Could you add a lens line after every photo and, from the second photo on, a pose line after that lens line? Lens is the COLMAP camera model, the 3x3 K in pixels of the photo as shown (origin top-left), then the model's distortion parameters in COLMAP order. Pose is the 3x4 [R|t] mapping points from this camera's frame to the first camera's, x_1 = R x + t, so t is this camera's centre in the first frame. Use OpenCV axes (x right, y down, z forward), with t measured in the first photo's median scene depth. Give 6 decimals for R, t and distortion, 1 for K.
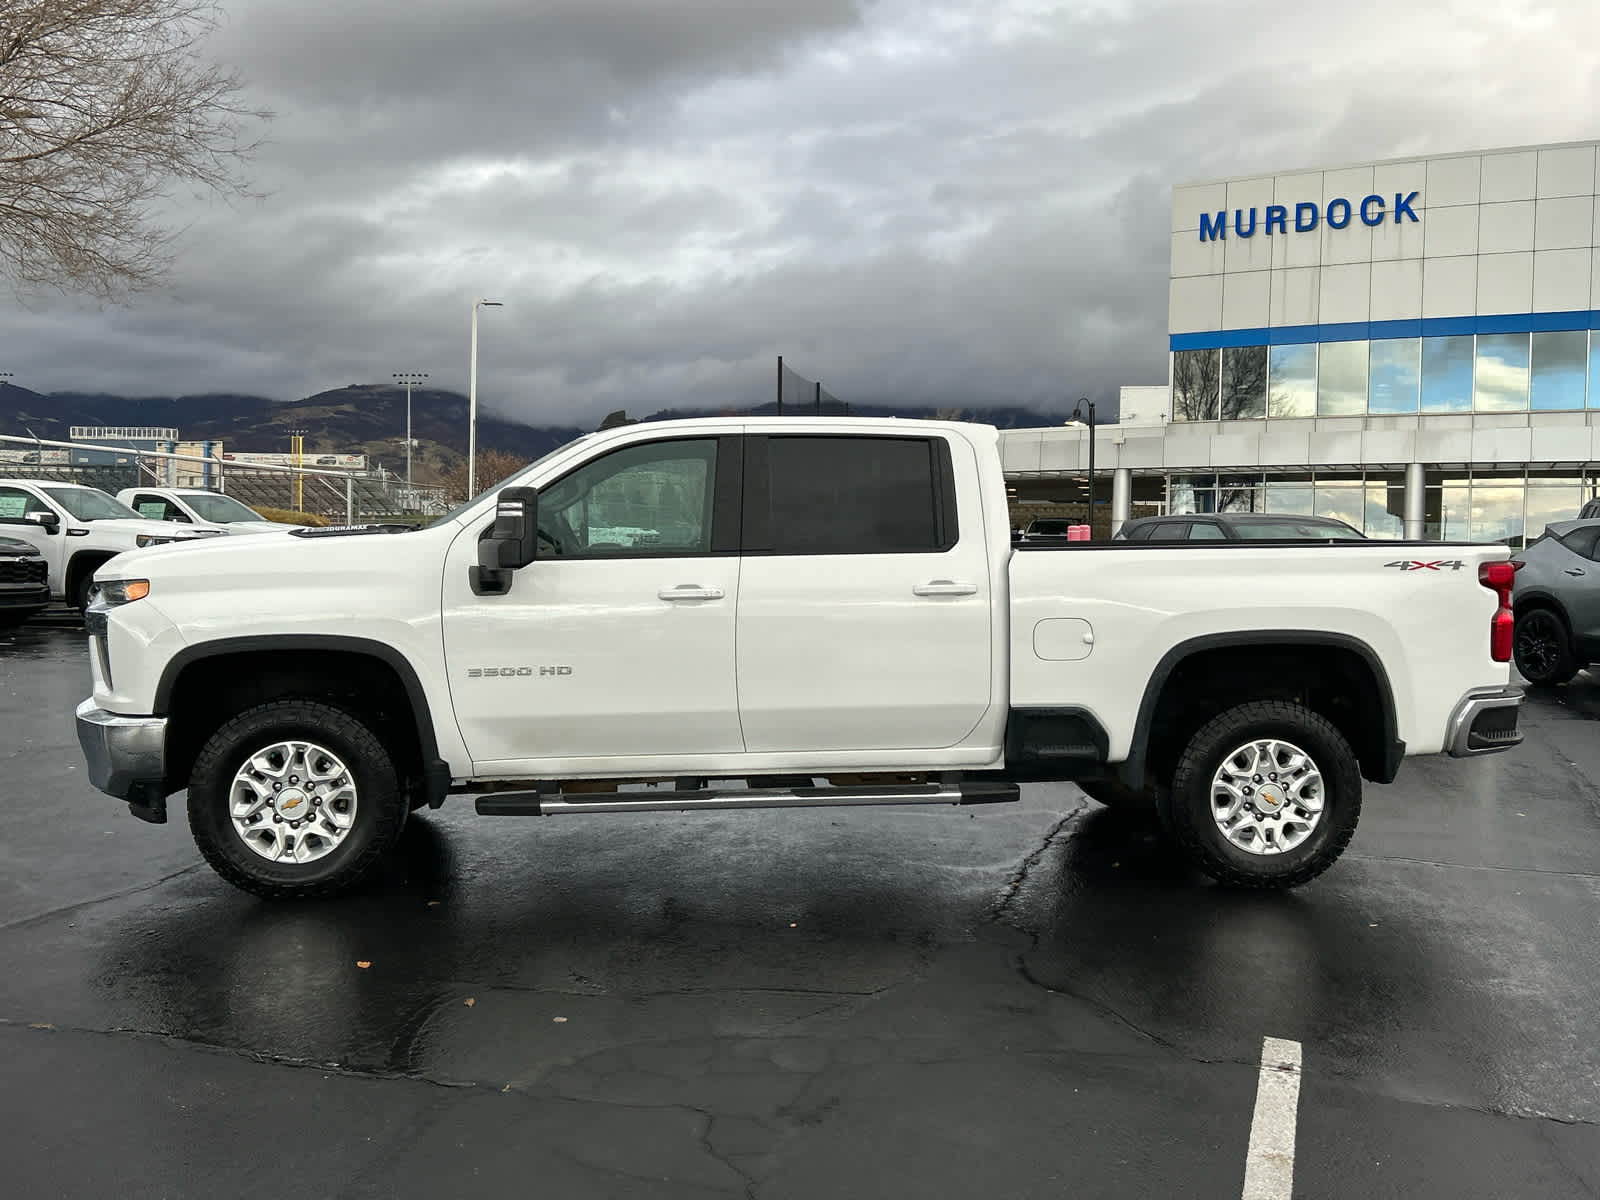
lens RADIAL K [[1564.9, 0, 800.0], [0, 1564.9, 600.0], [0, 0, 1]] dist [0.087315, -0.142147]
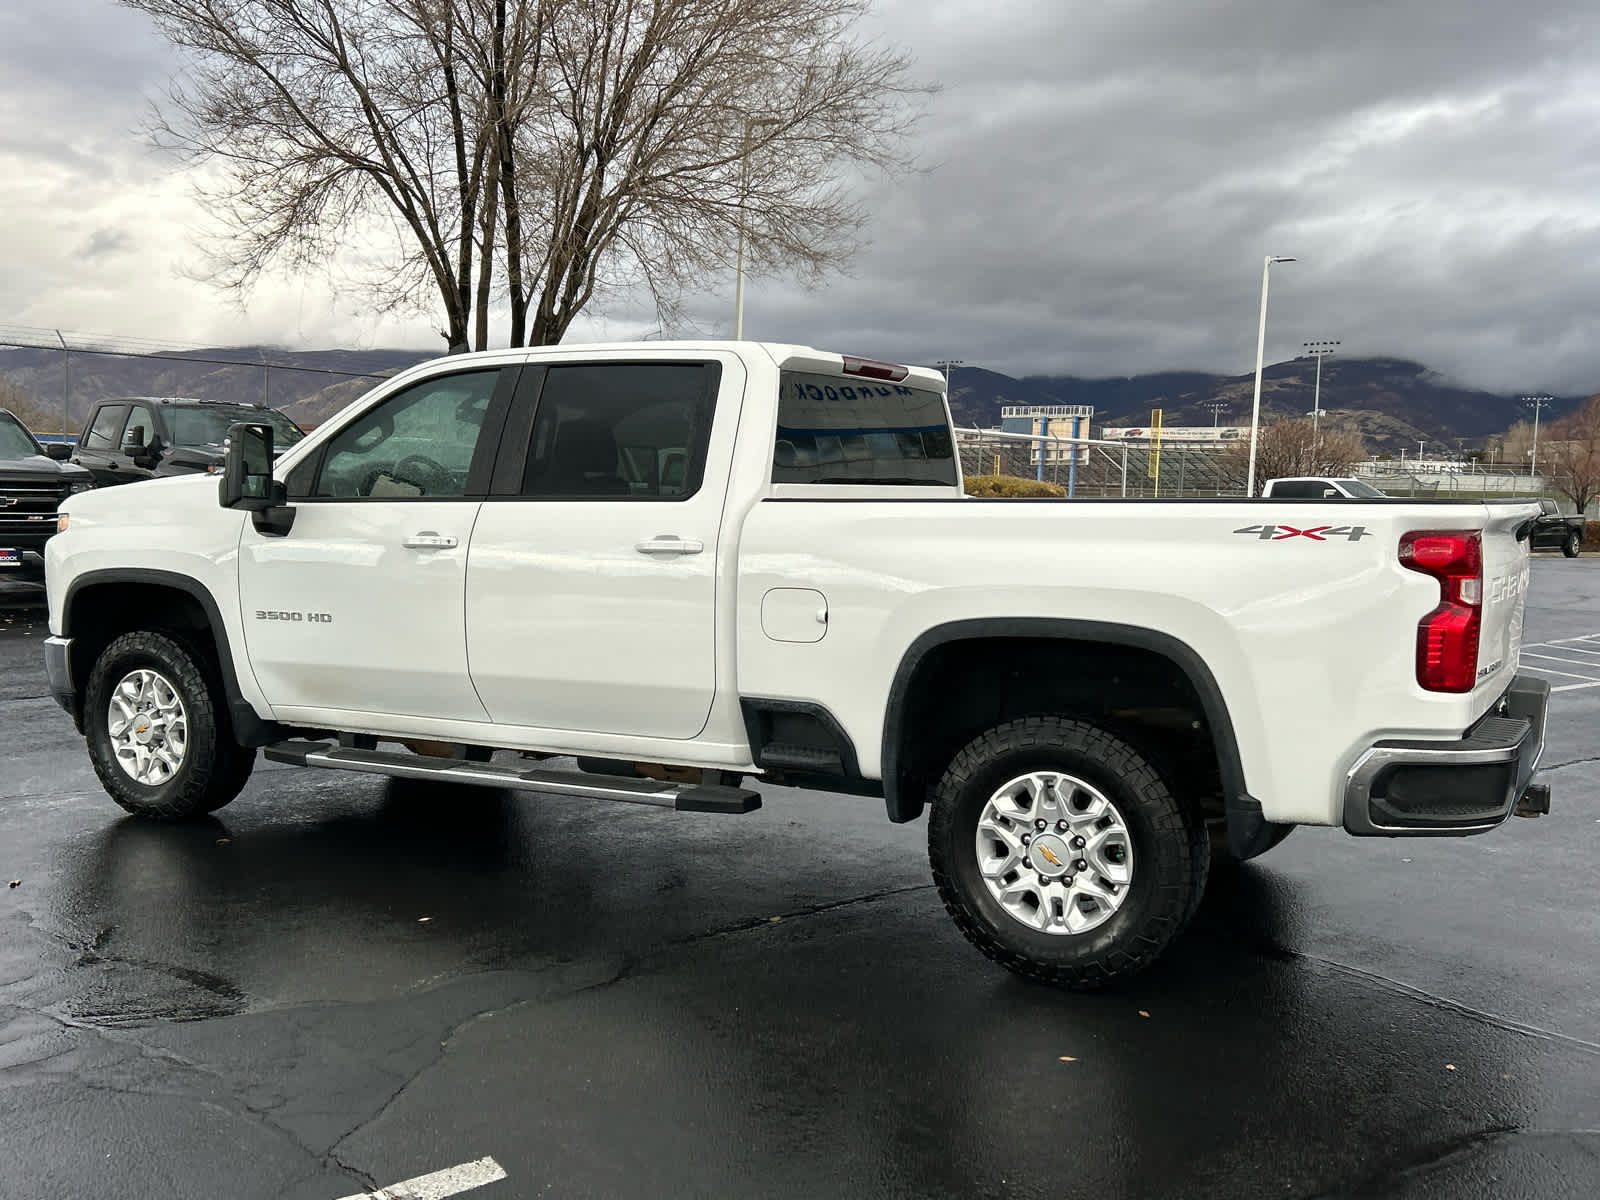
lens RADIAL K [[1564.9, 0, 800.0], [0, 1564.9, 600.0], [0, 0, 1]] dist [0.087315, -0.142147]
pose [[0.818849, 0.048674, -0.571941, 0.596428], [-0.040040, 0.998815, 0.027676, -0.003927], [0.572610, 0.000238, 0.819828, 0.350105]]
